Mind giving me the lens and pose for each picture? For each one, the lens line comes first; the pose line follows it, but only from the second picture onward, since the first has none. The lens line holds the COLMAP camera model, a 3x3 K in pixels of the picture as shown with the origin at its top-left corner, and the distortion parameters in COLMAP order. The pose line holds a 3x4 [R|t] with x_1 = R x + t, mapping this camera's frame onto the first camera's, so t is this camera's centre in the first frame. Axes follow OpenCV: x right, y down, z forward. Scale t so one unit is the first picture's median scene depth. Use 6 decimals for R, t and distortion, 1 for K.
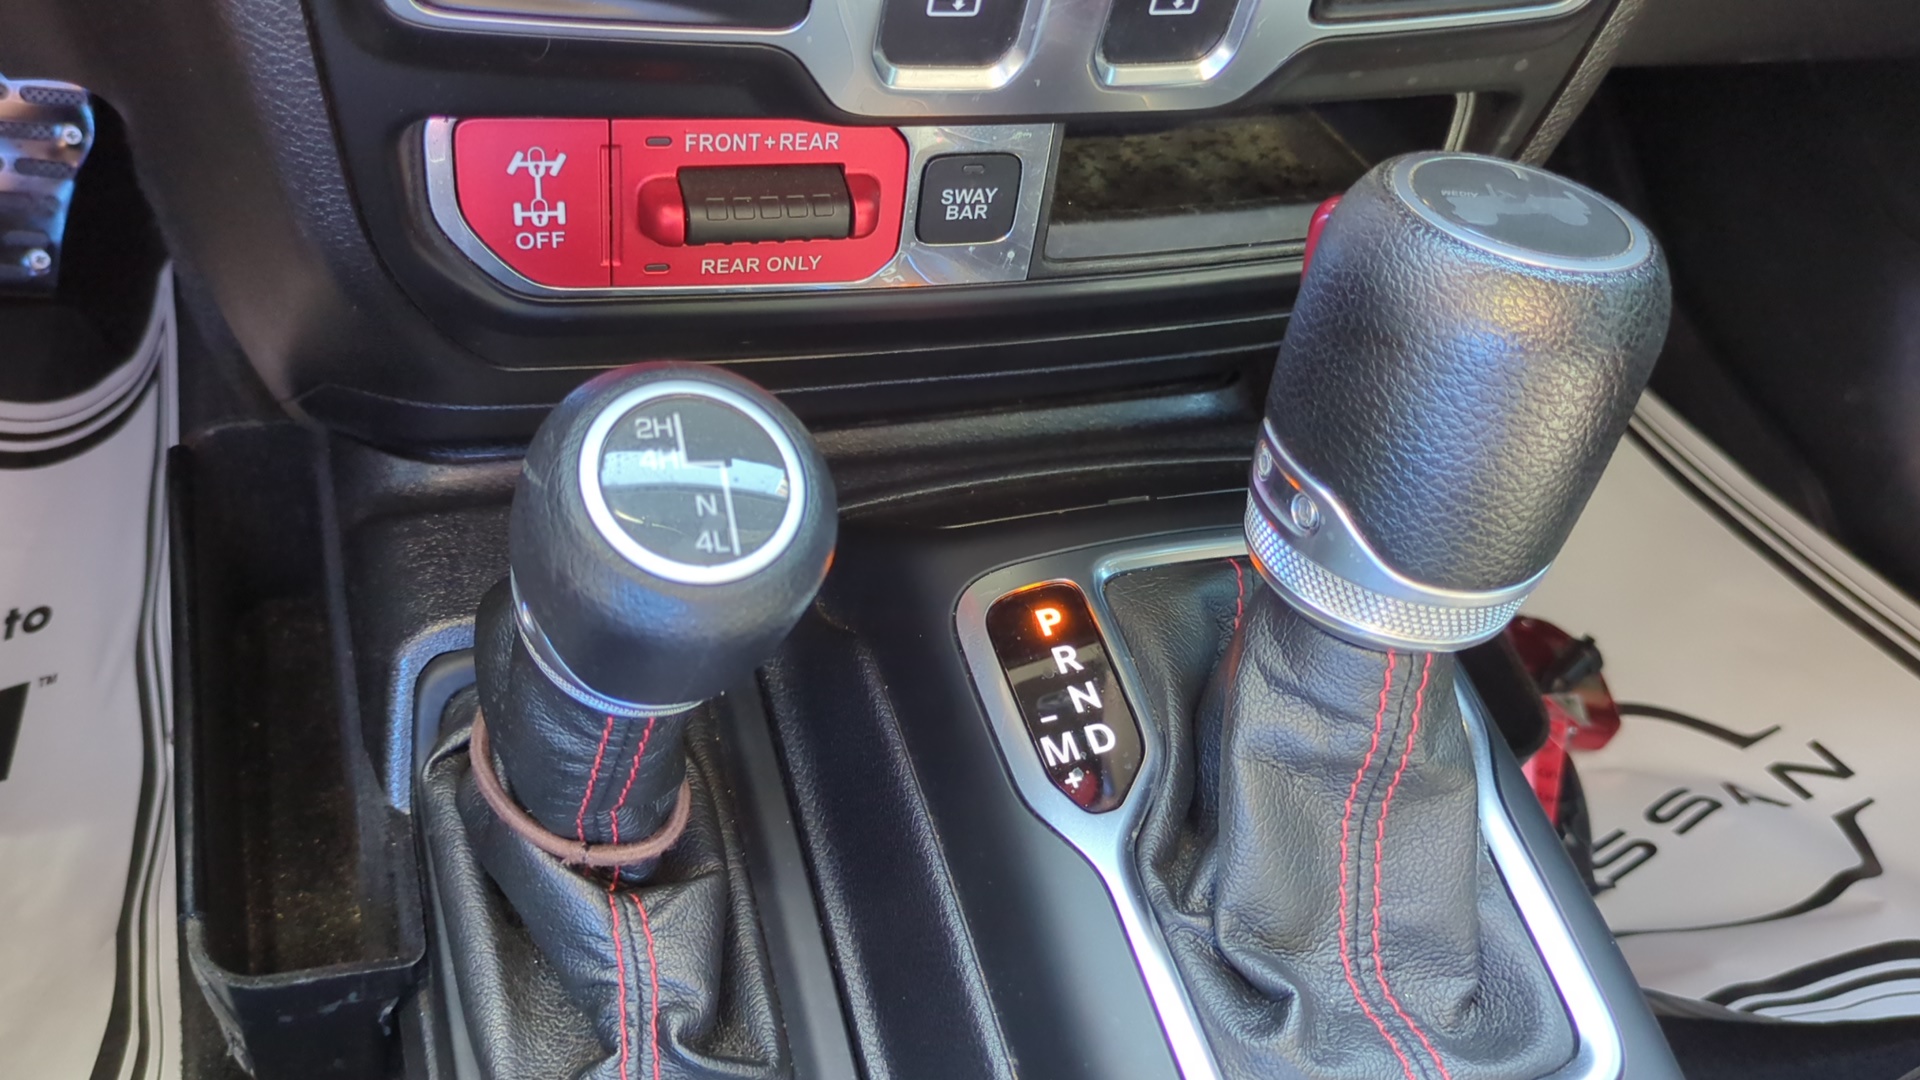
lens RADIAL K [[1649.4, 0, 953.9], [0, 1649.4, 532.8], [0, 0, 1]] dist [0.066449, -0.091081]
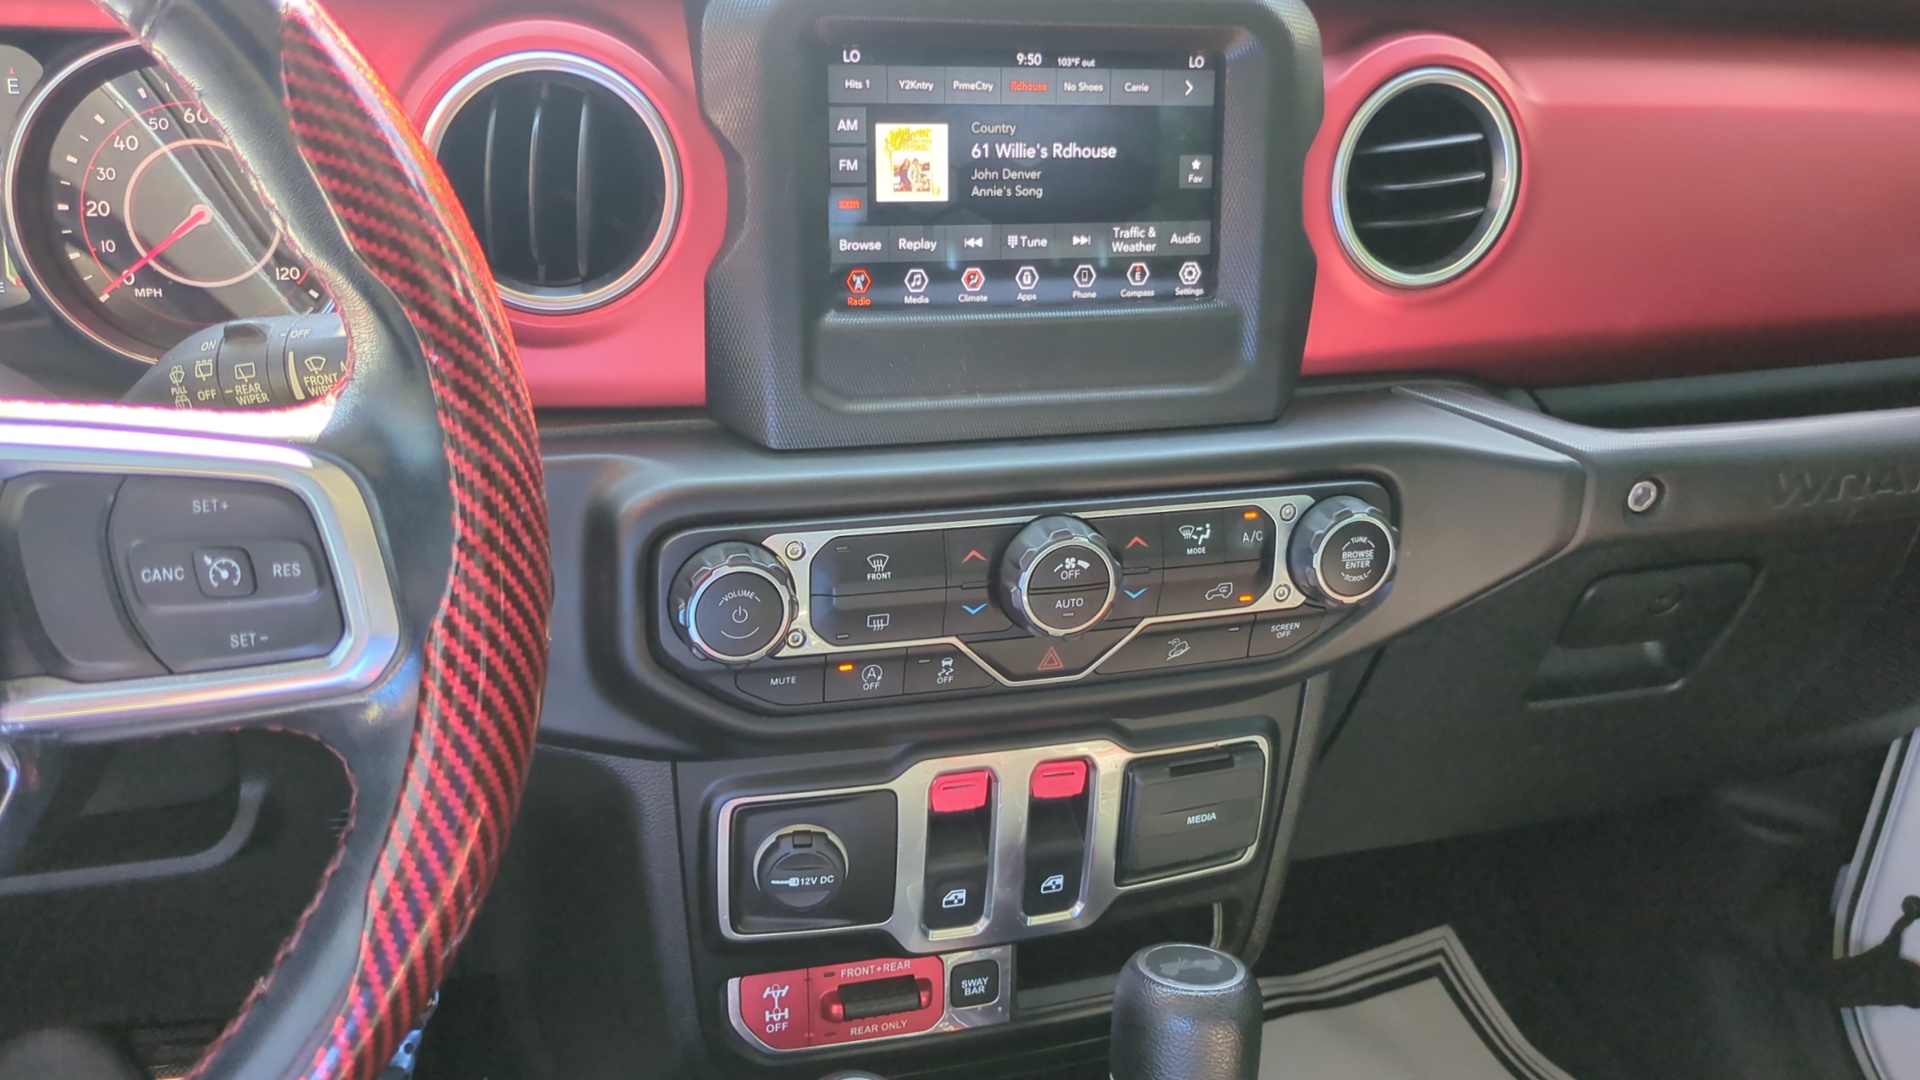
lens RADIAL K [[1649.4, 0, 953.9], [0, 1649.4, 532.8], [0, 0, 1]] dist [0.066449, -0.091081]
pose [[0.992363, -0.119739, -0.029629, 0.120032], [0.094640, 0.893151, -0.439687, 0.219943], [0.079111, 0.433525, 0.897662, -1.200641]]
